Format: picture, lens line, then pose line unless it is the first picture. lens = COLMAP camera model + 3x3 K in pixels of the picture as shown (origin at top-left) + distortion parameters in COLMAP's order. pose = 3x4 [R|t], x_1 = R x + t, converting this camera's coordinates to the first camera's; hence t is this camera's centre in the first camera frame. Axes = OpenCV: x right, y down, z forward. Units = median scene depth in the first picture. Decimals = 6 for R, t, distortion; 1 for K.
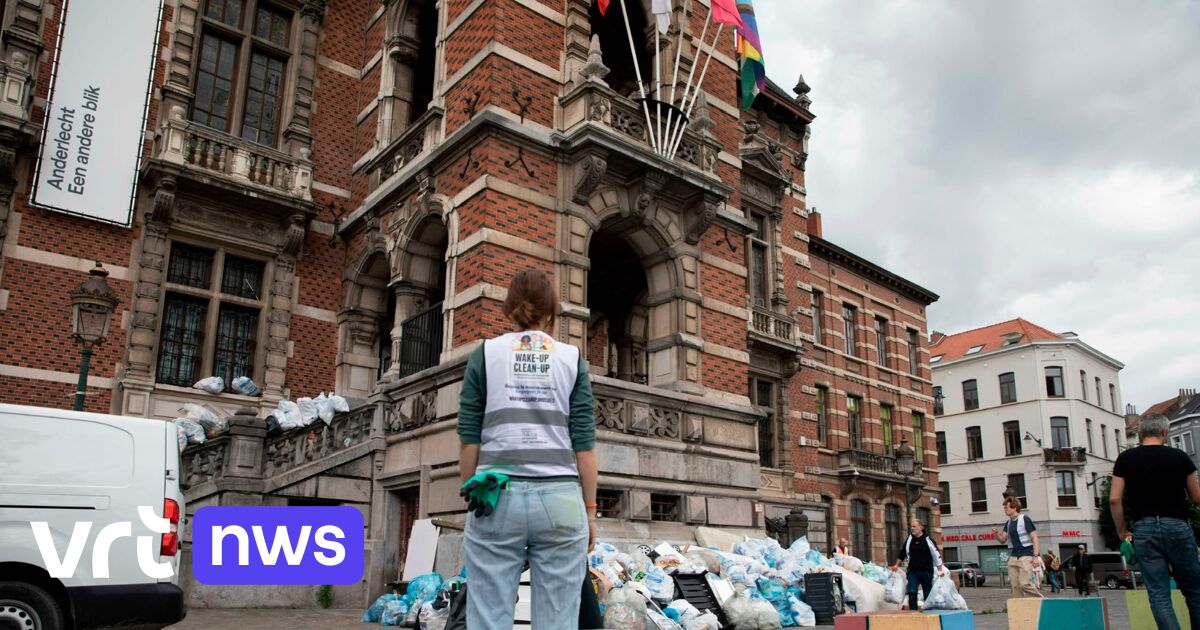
lens RADIAL K [[1072.9, 0, 600.0], [0, 1072.9, 315.0], [0, 0, 1]] dist [-0.082110, -0.000850]
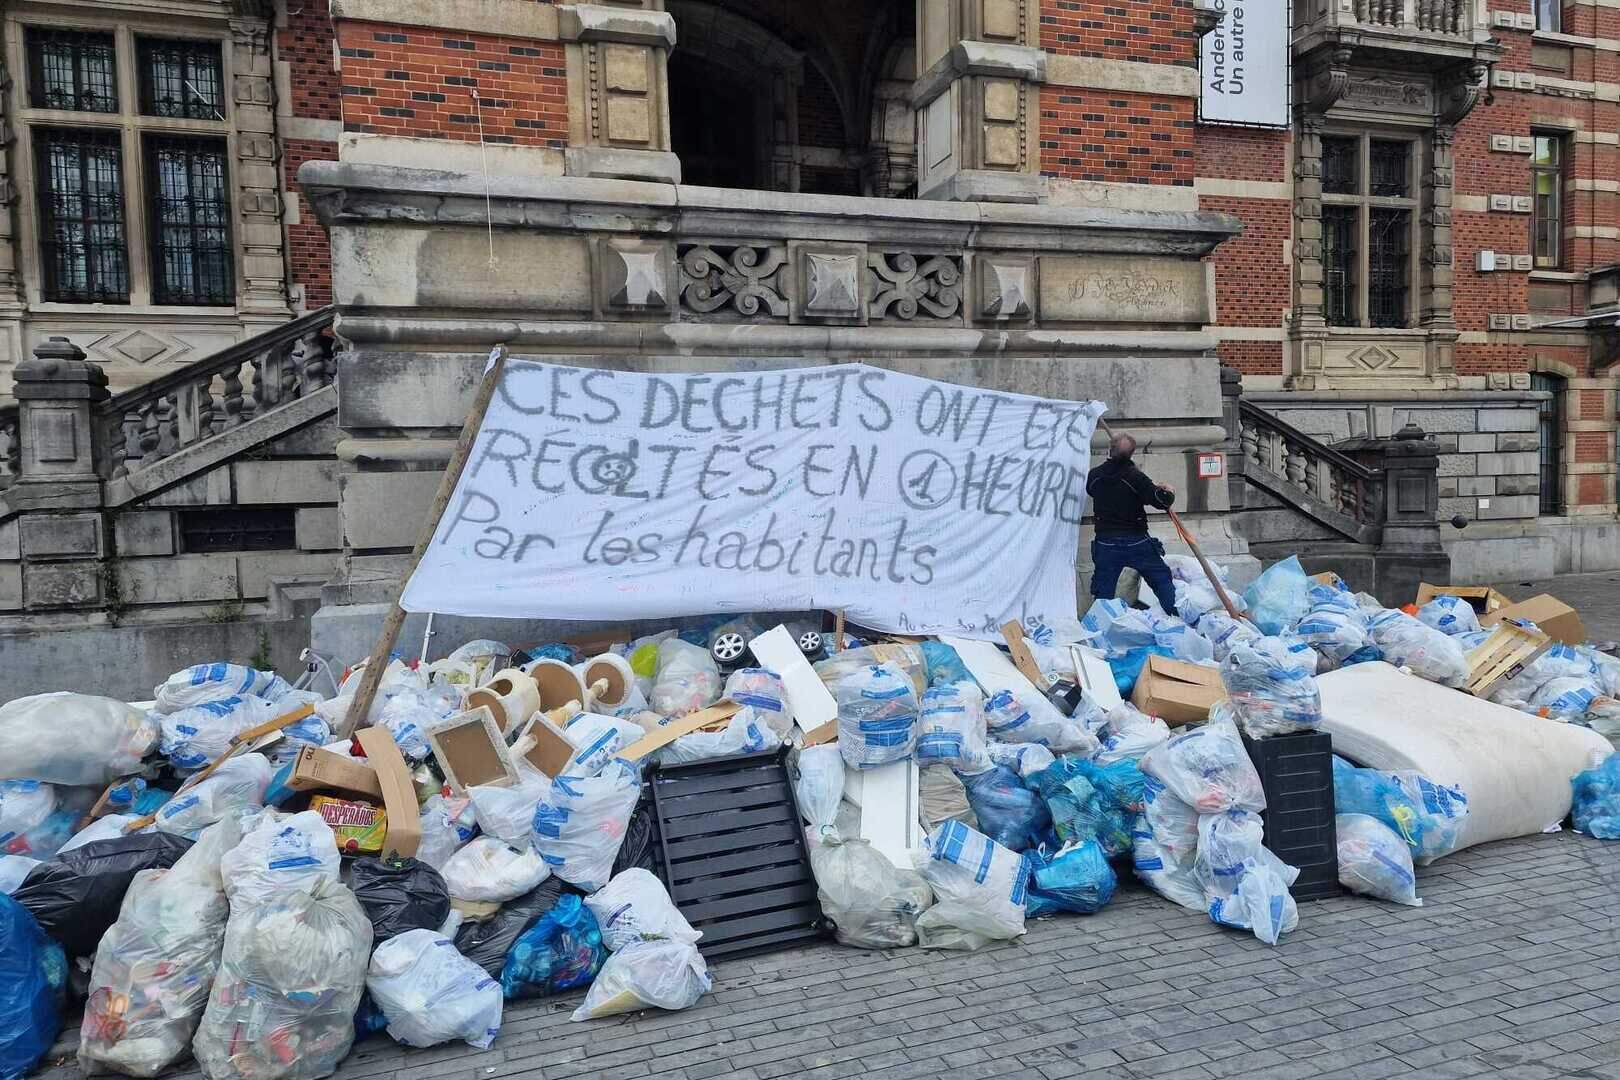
lens RADIAL K [[1194.6, 0, 810.0], [0, 1194.6, 540.0], [0, 0, 1]] dist [0.105147, -0.093736]
pose [[0.903539, -0.009108, -0.428409, 0.206225], [0.144239, 0.947896, 0.284057, 0.053601], [0.403500, -0.318450, 0.857775, 0.528302]]
